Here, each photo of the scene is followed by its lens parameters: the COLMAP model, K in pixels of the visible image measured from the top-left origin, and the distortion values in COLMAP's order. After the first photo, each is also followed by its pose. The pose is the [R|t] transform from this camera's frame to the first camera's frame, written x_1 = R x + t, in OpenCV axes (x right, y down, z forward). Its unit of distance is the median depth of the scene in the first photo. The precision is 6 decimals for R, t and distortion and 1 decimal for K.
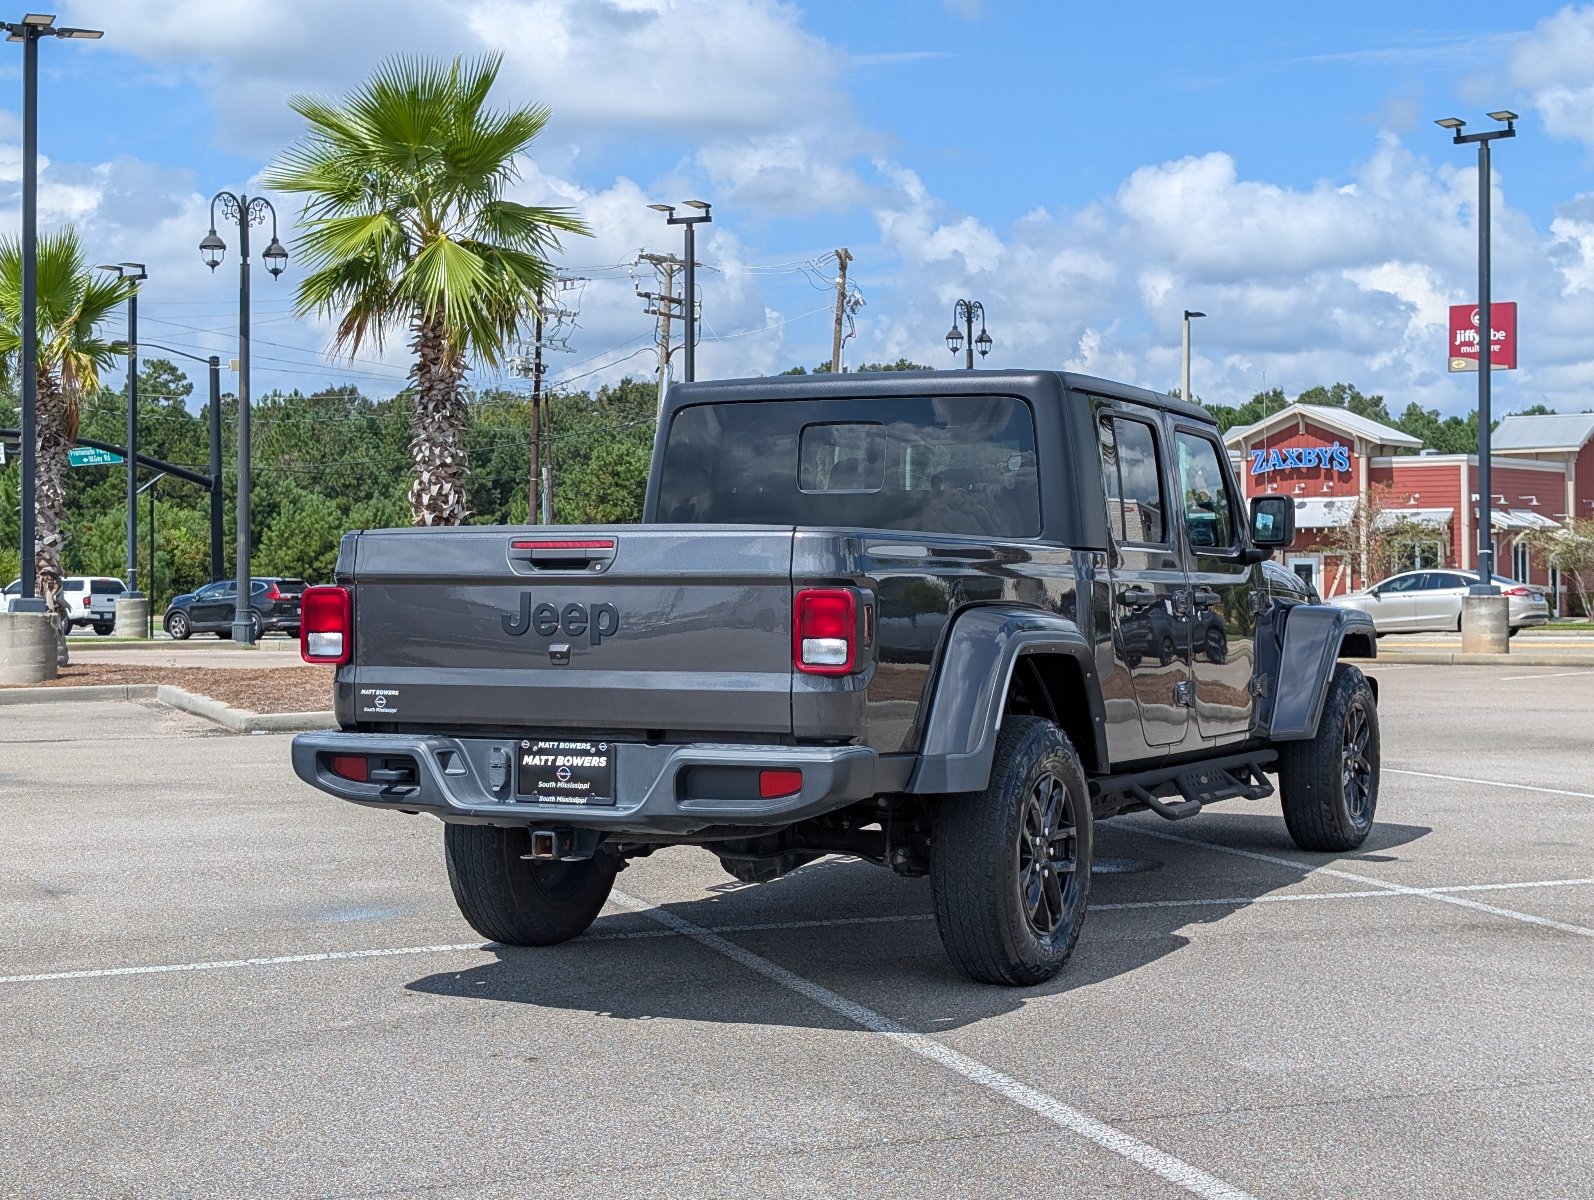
lens RADIAL K [[2614.4, 0, 793.8], [0, 2614.4, 524.2], [0, 0, 1]] dist [0.250236, -1.142978]
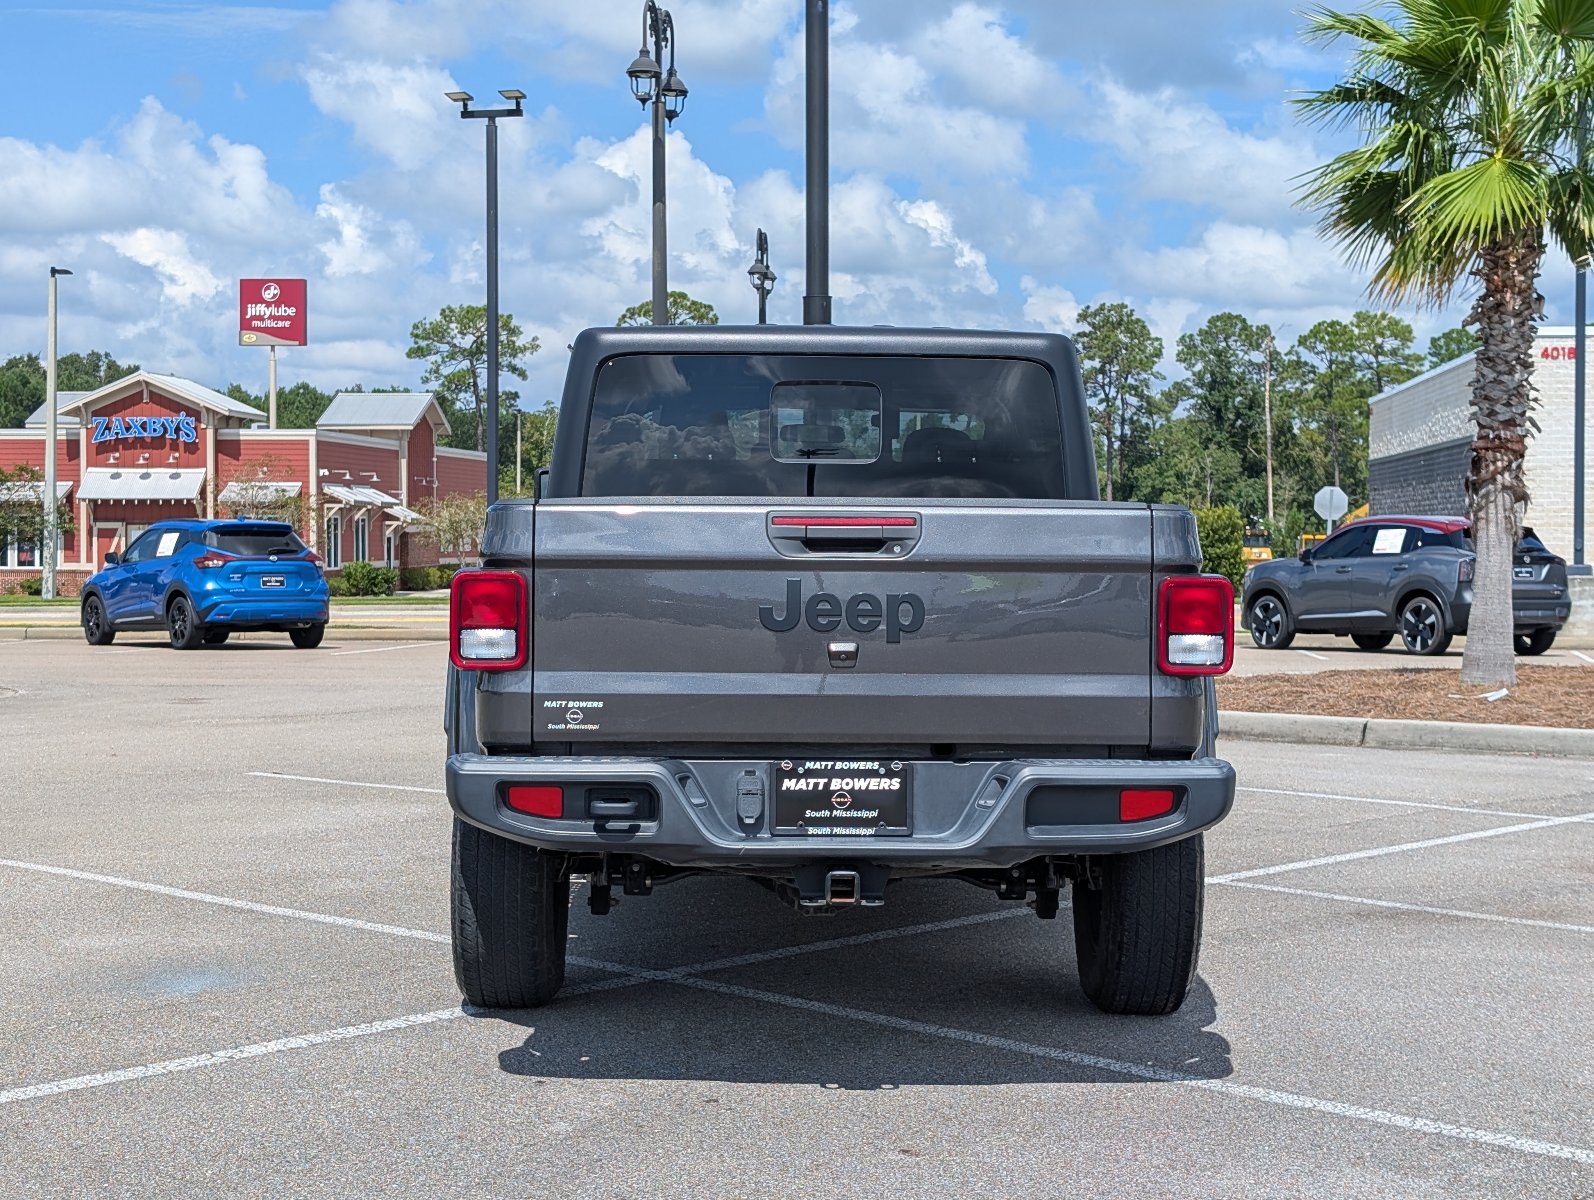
lens RADIAL K [[2609.6, 0, 828.6], [0, 2609.6, 568.8], [0, 0, 1]] dist [0.240753, -0.747368]
pose [[0.882388, 0.004343, 0.470502, -0.138979], [-0.017121, 0.999592, 0.022884, 0.001202], [-0.470211, -0.028248, 0.882102, 0.082048]]
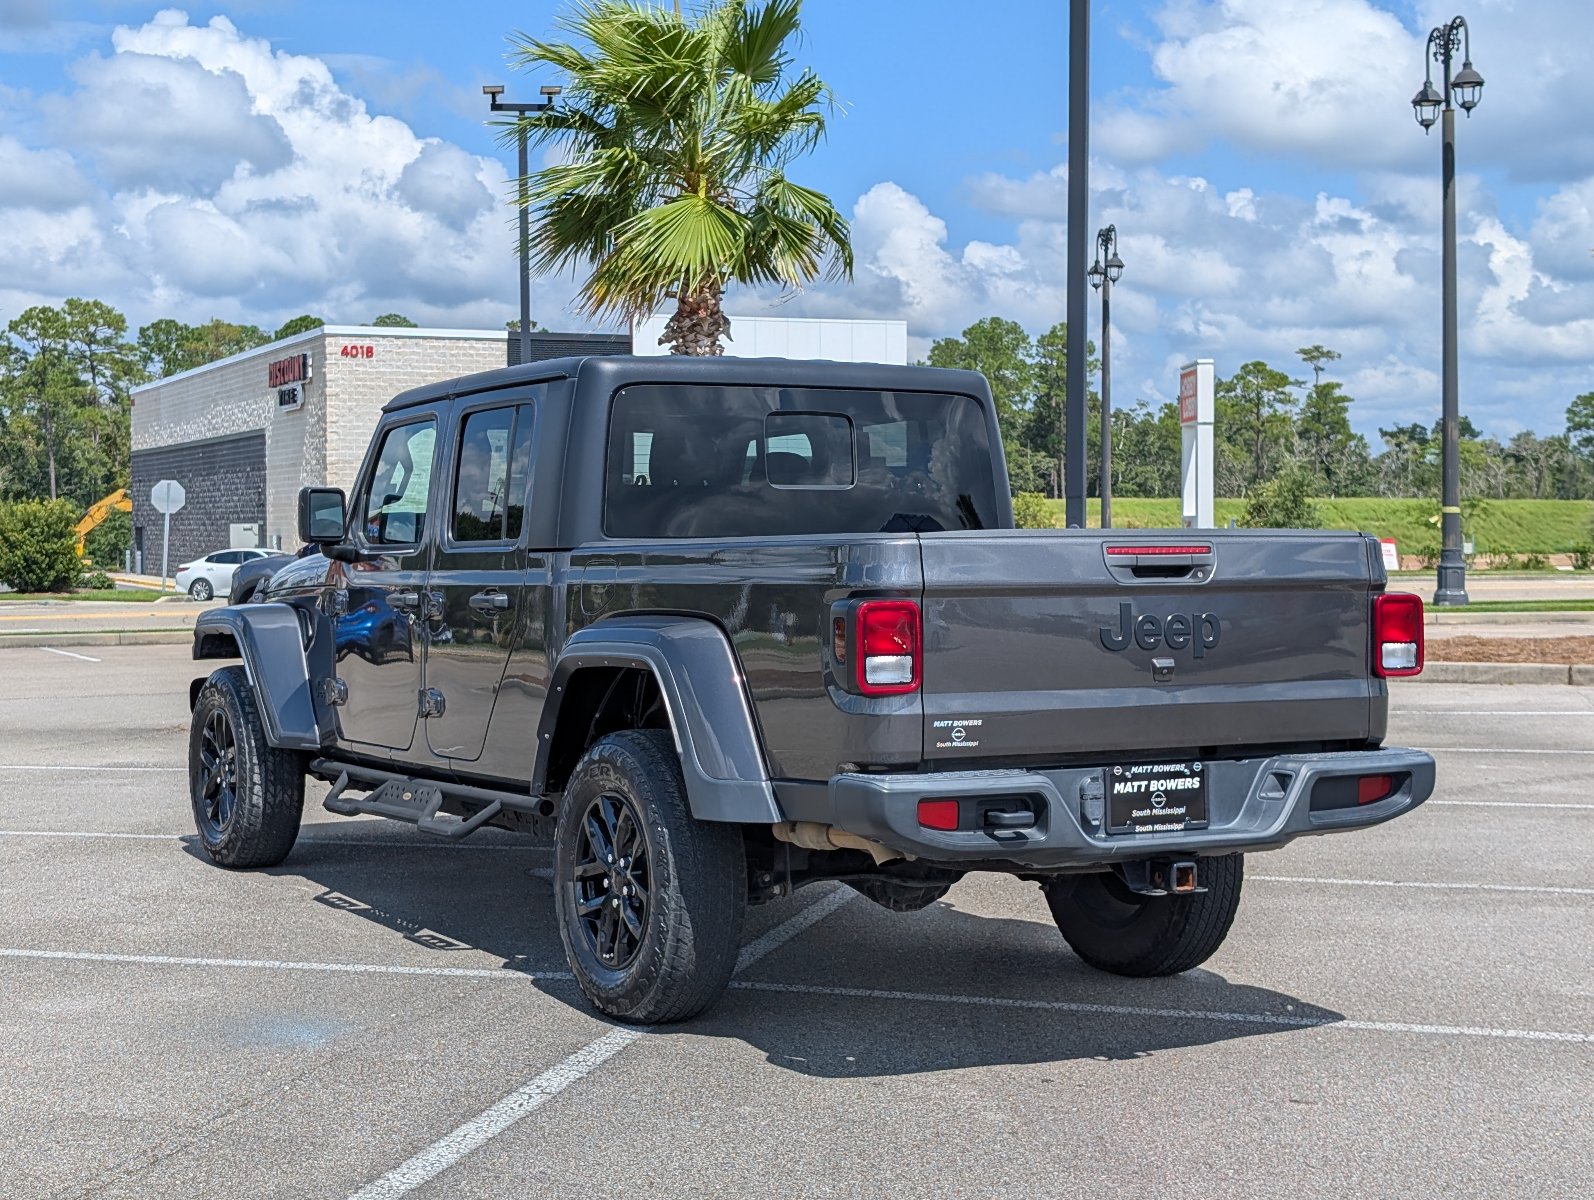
lens RADIAL K [[2614.4, 0, 793.8], [0, 2614.4, 524.2], [0, 0, 1]] dist [0.250236, -1.142978]
pose [[0.562476, 0.004119, 0.826803, -0.268808], [-0.011828, 0.999925, 0.003065, -0.000772], [-0.826729, -0.011503, 0.562483, 0.171395]]
